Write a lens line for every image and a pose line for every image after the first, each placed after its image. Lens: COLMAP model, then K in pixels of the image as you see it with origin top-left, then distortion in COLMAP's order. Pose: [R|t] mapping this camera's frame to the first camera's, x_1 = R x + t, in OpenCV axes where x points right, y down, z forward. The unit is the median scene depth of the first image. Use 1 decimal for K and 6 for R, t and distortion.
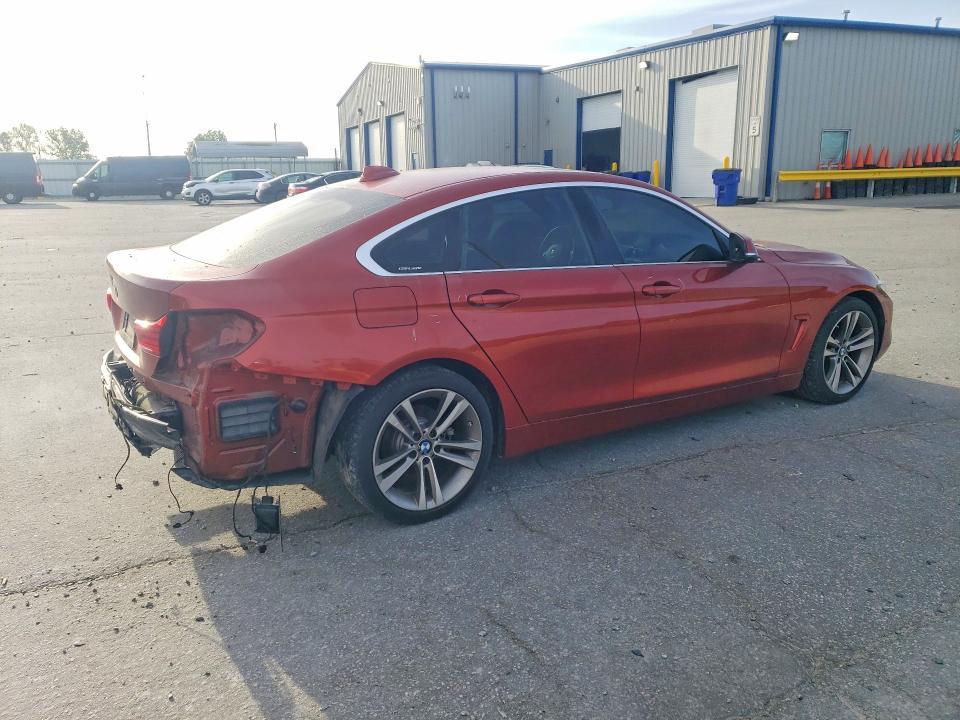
lens RADIAL K [[744.7, 0, 476.1], [0, 744.7, 364.1], [0, 0, 1]] dist [0.057020, -0.028545]
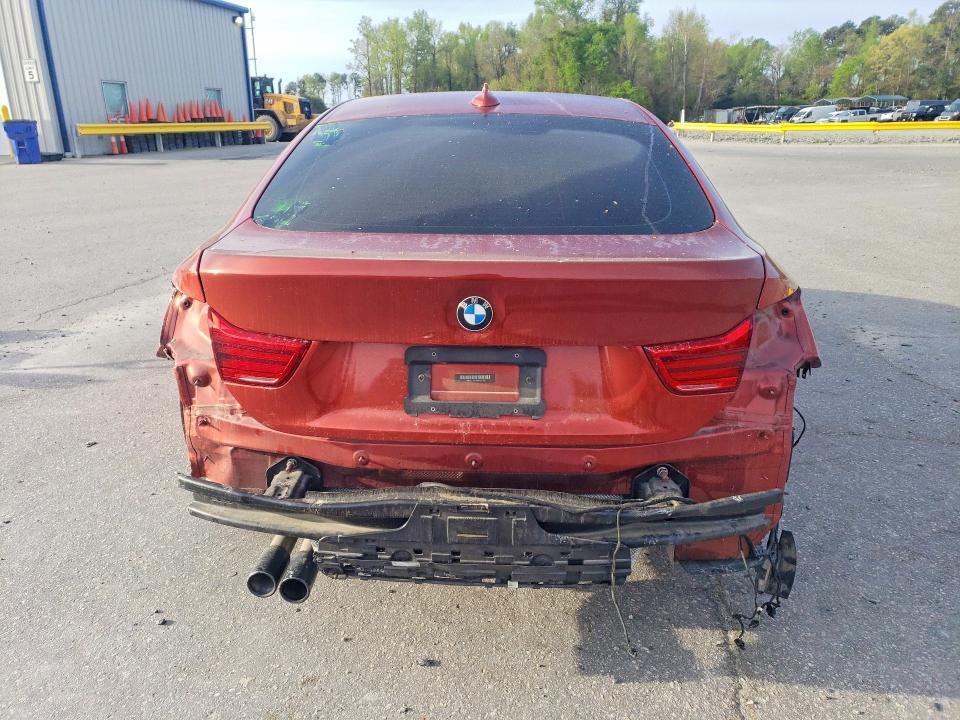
lens RADIAL K [[744.7, 0, 476.2], [0, 744.7, 355.6], [0, 0, 1]] dist [0.057020, -0.028545]
pose [[0.569907, -0.244865, 0.784377, -0.101646], [0.211921, 0.966075, 0.147610, -0.016740], [-0.793911, 0.082102, 0.602465, 0.081870]]
